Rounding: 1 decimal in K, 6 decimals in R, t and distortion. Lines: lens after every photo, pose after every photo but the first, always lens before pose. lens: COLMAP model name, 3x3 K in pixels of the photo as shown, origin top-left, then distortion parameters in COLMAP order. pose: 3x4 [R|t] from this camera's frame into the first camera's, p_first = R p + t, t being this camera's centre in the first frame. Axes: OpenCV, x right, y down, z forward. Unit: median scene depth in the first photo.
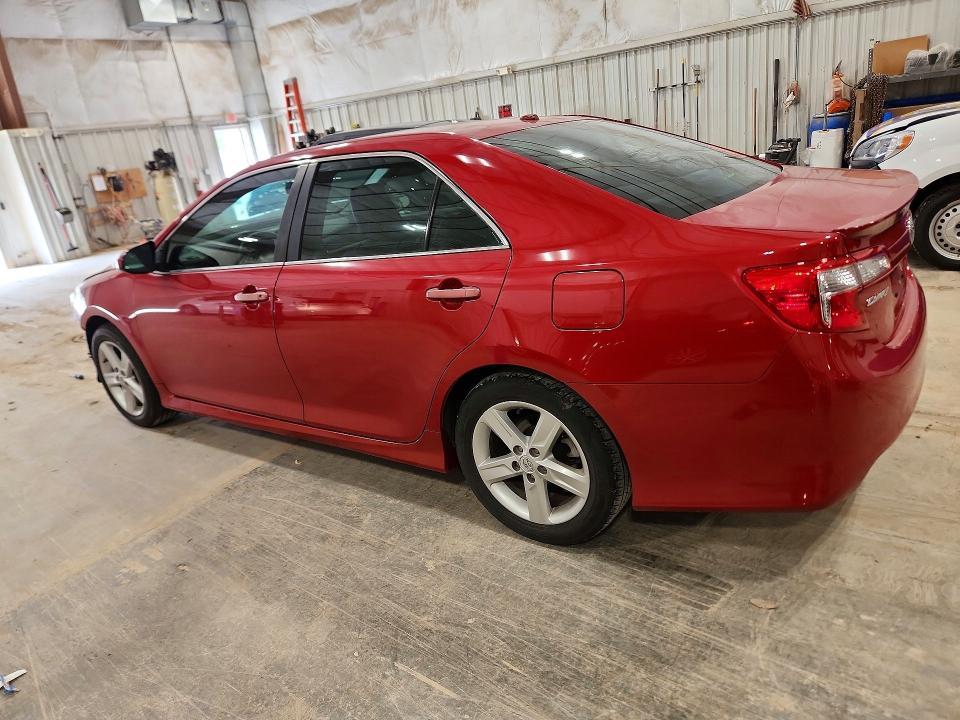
lens RADIAL K [[675.5, 0, 476.1], [0, 675.5, 361.6], [0, 0, 1]] dist [0.081940, -0.078684]
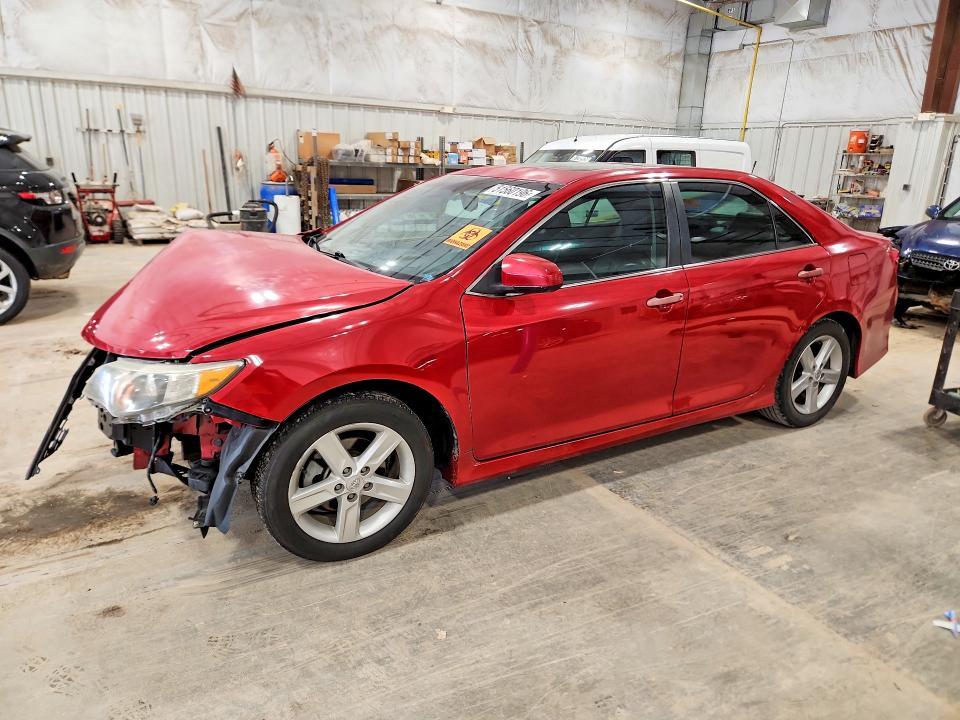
lens RADIAL K [[675.5, 0, 476.1], [0, 675.5, 361.6], [0, 0, 1]] dist [0.081940, -0.078684]
pose [[0.364238, -0.130509, 0.922116, -0.505866], [0.226700, 0.972775, 0.048131, -0.042842], [-0.903293, 0.191513, 0.383907, 0.317379]]
